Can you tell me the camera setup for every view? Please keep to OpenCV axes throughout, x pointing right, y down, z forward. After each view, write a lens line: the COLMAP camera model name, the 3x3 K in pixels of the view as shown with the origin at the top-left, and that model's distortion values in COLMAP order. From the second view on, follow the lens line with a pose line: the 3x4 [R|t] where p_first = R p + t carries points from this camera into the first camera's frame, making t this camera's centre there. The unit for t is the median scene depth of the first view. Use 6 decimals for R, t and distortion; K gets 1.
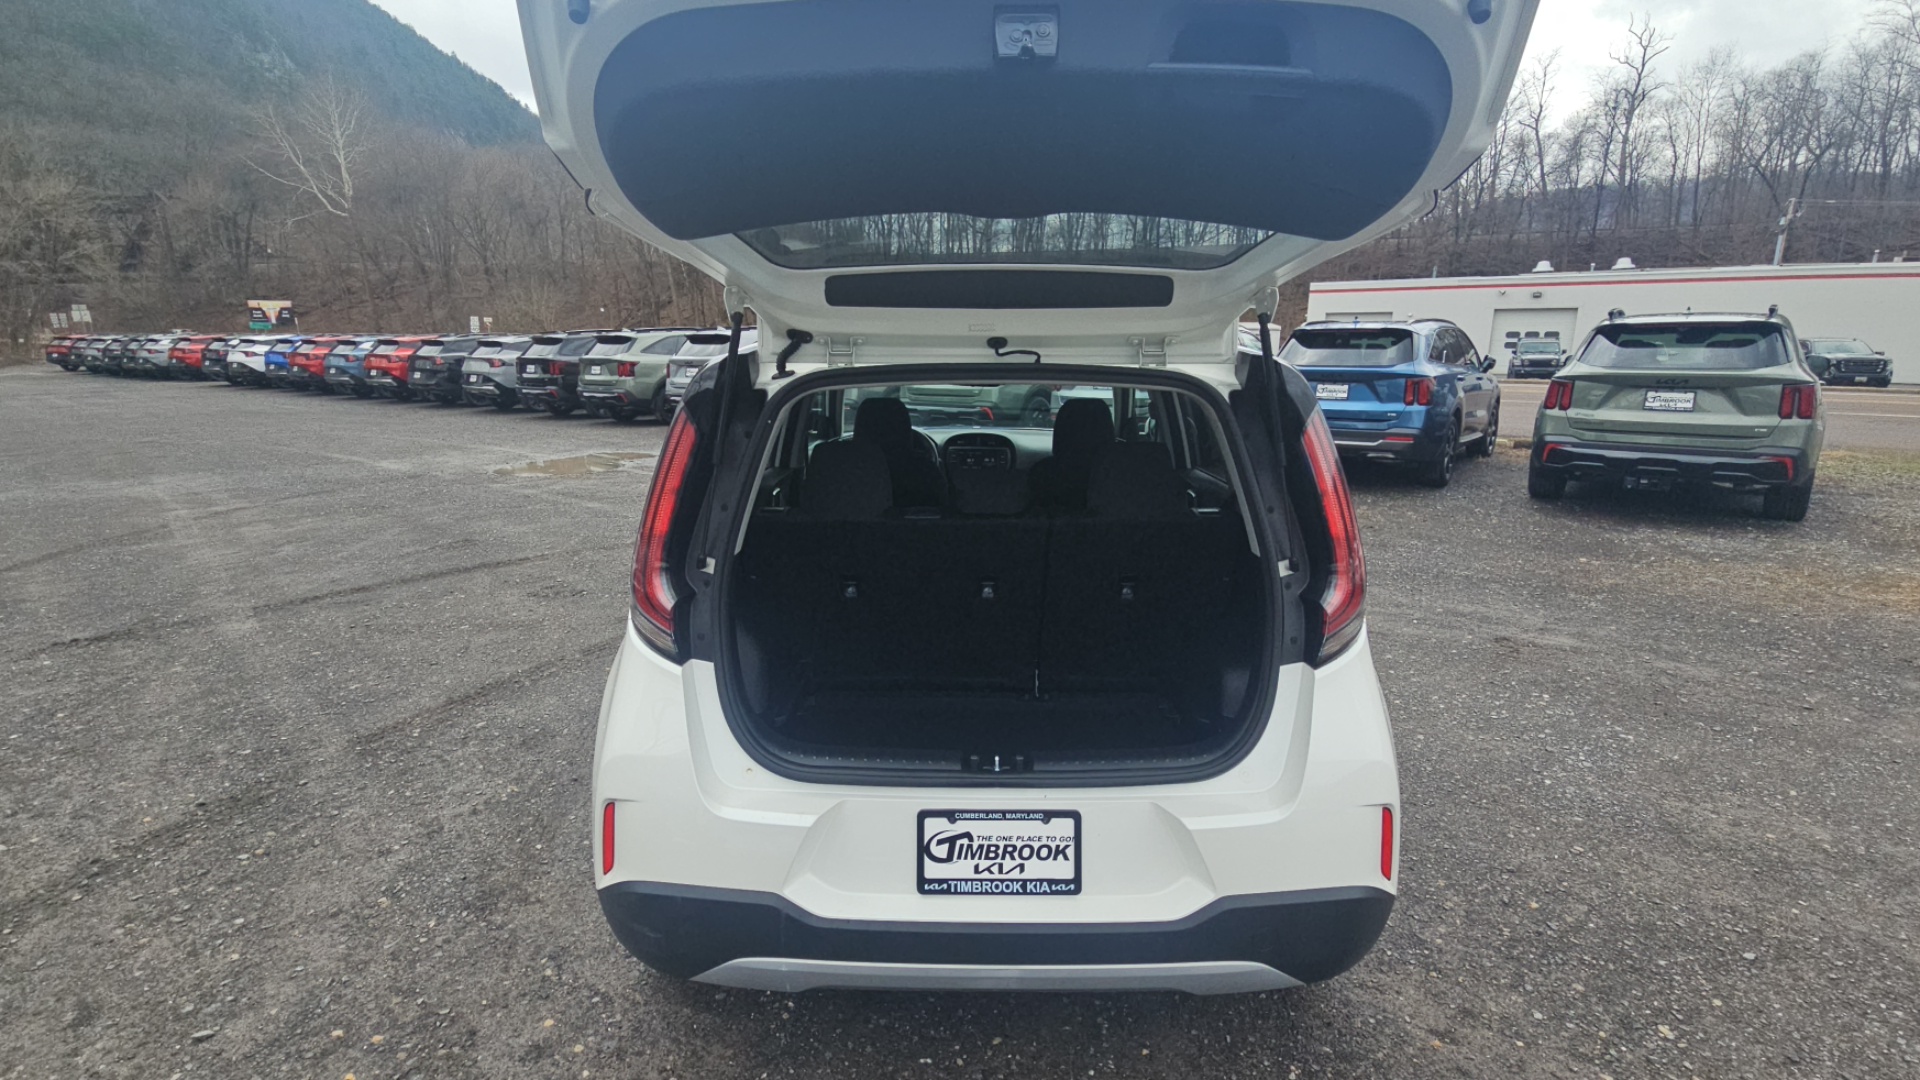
lens RADIAL K [[862.8, 0, 957.4], [0, 862.8, 535.6], [0, 0, 1]] dist [0.015633, -0.009502]
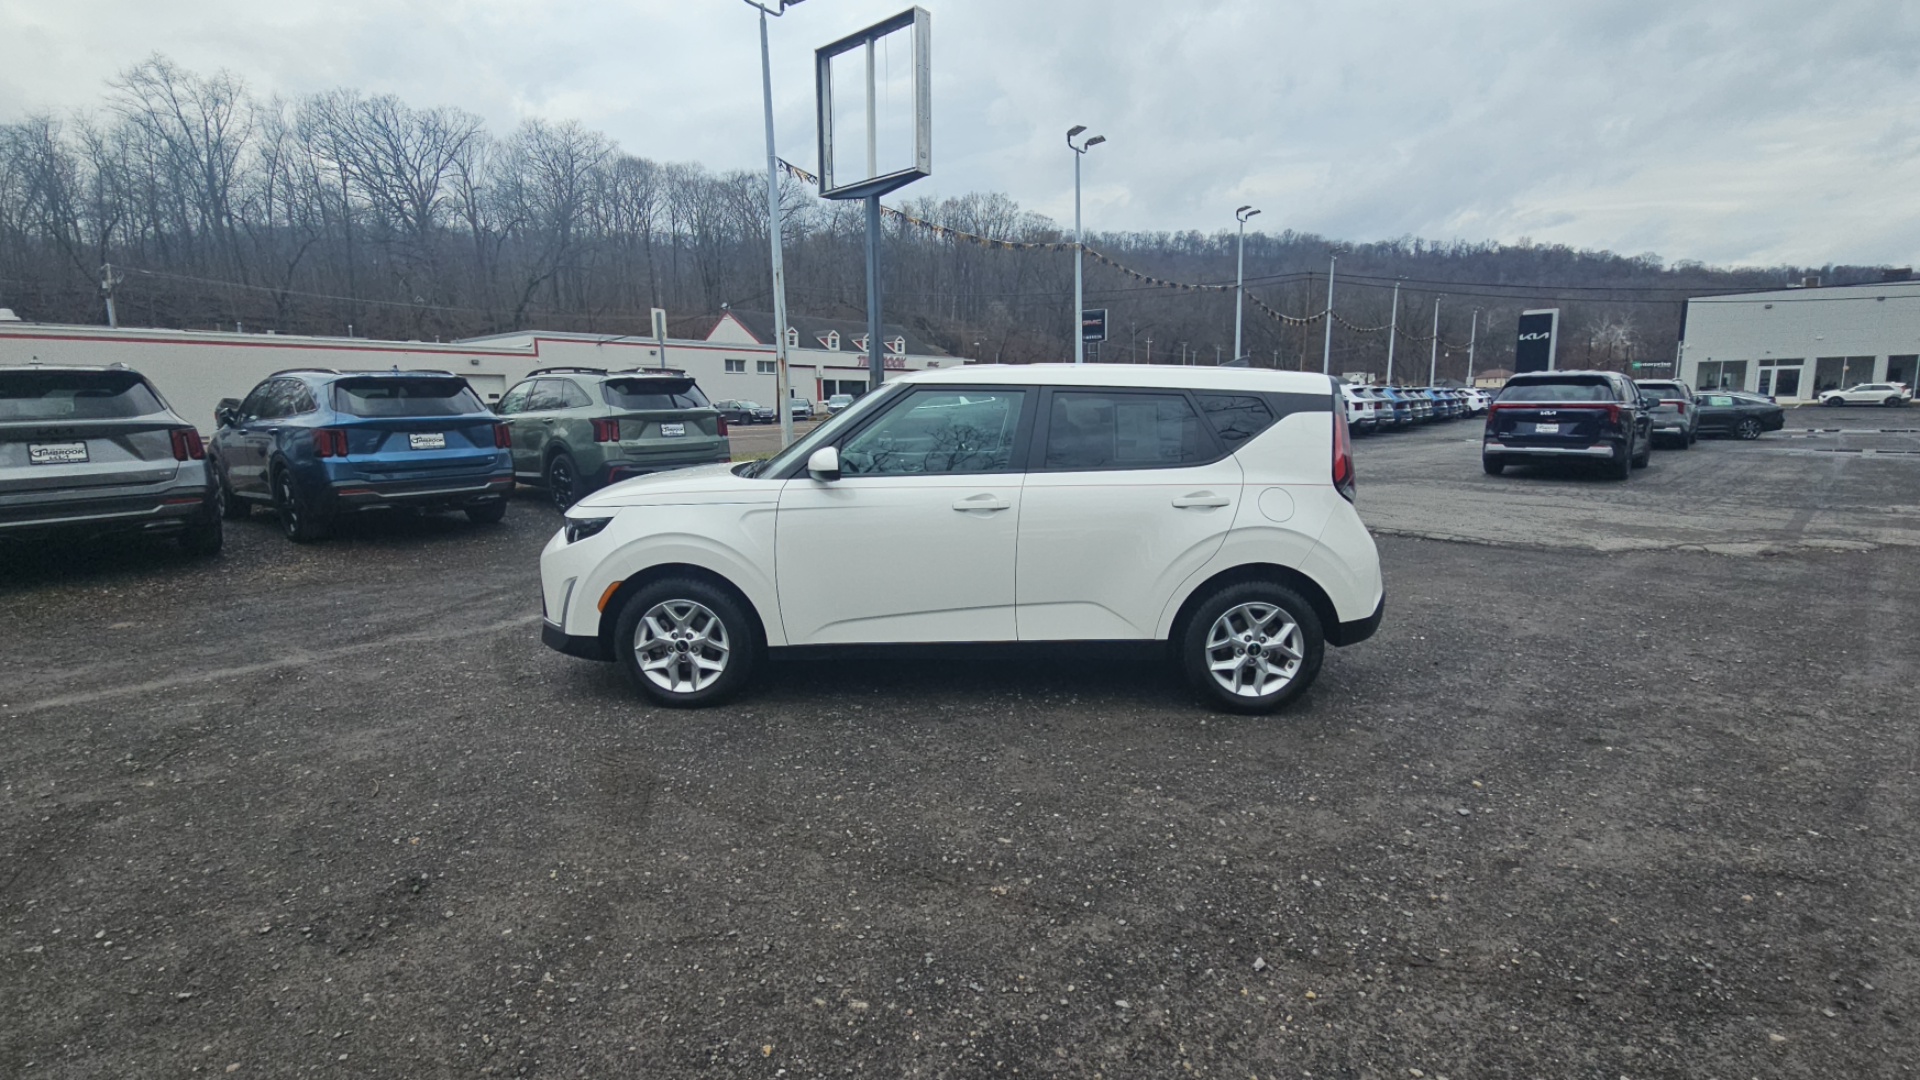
lens RADIAL K [[862.8, 0, 957.4], [0, 862.8, 535.6], [0, 0, 1]] dist [0.015633, -0.009502]
pose [[0.007084, -0.159270, 0.987210, -0.110058], [0.228488, 0.961375, 0.153462, -0.015613], [-0.973521, 0.224479, 0.043201, 0.081012]]
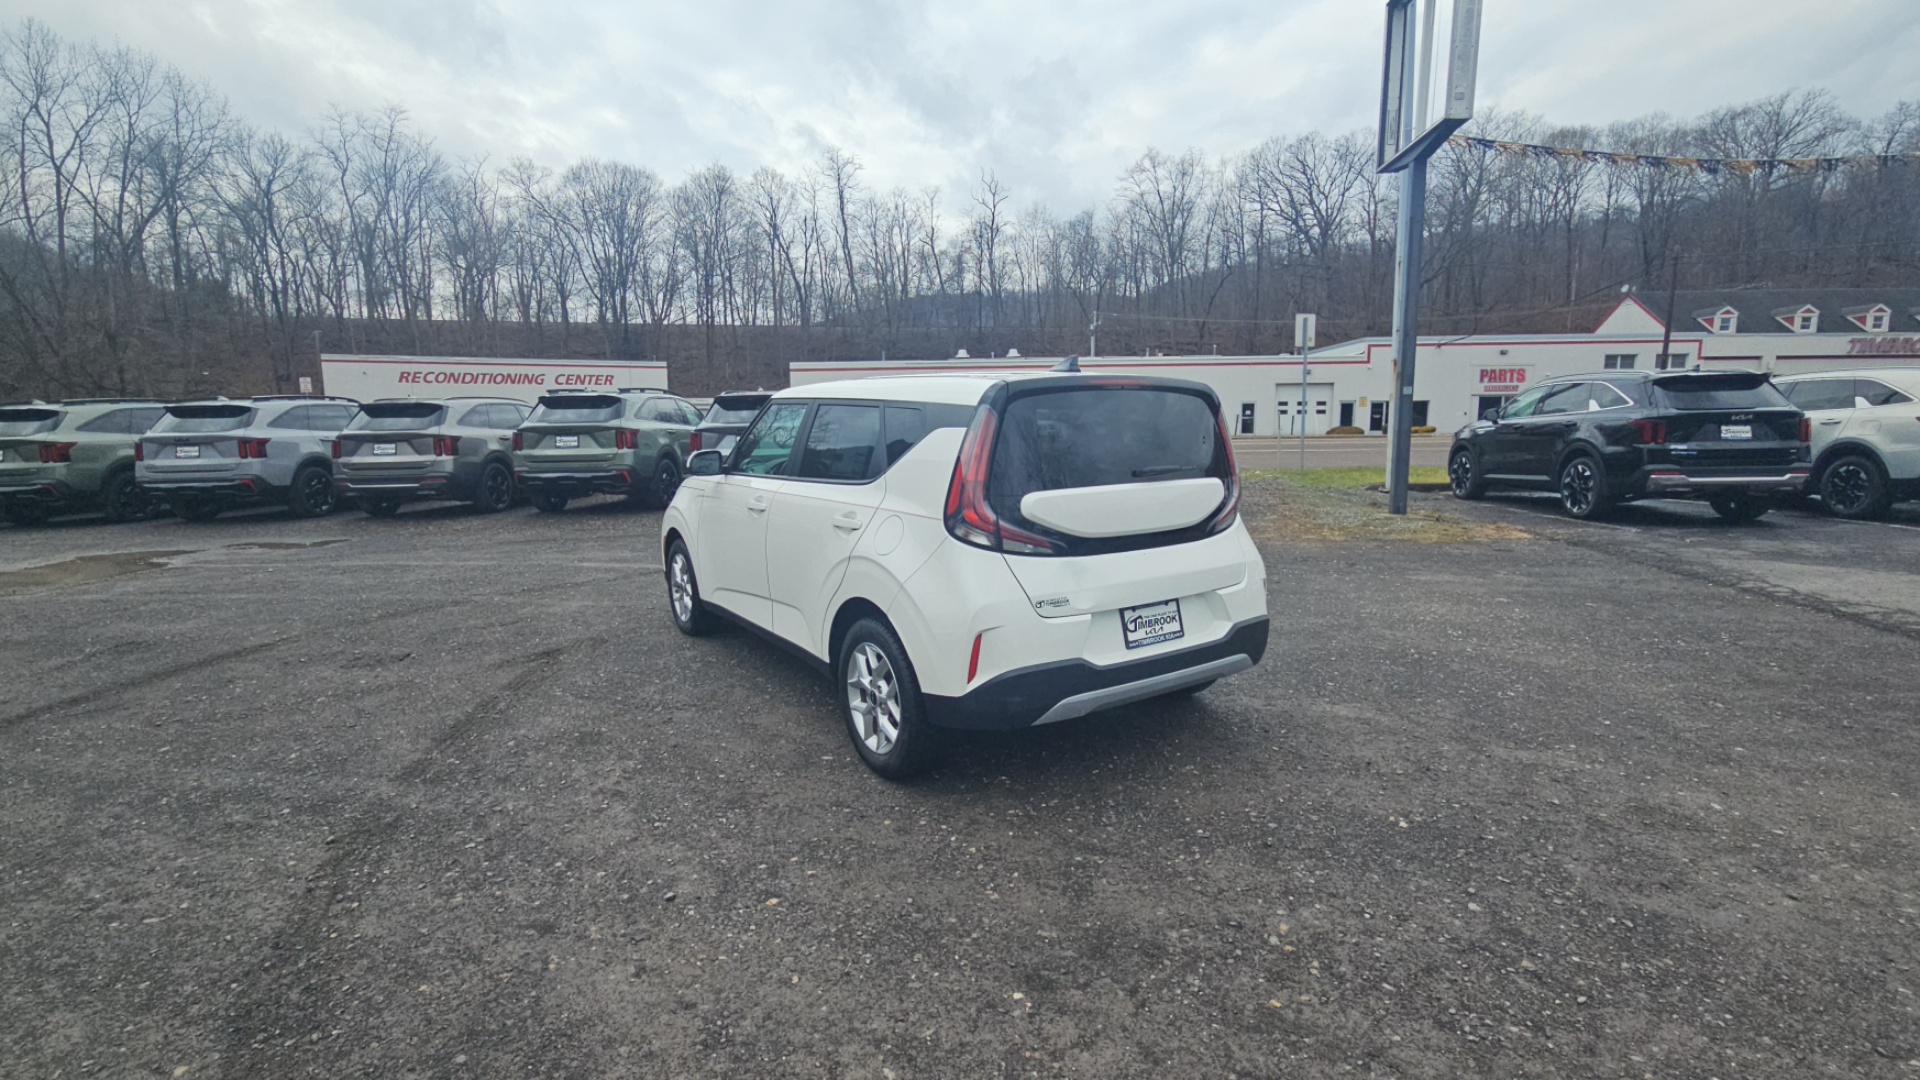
lens RADIAL K [[862.8, 0, 957.4], [0, 862.8, 535.6], [0, 0, 1]] dist [0.015633, -0.009502]
pose [[0.827409, -0.091080, 0.554166, -0.056613], [0.138027, 0.989475, -0.043459, 0.007463], [-0.544375, 0.112448, 0.831271, -0.017940]]
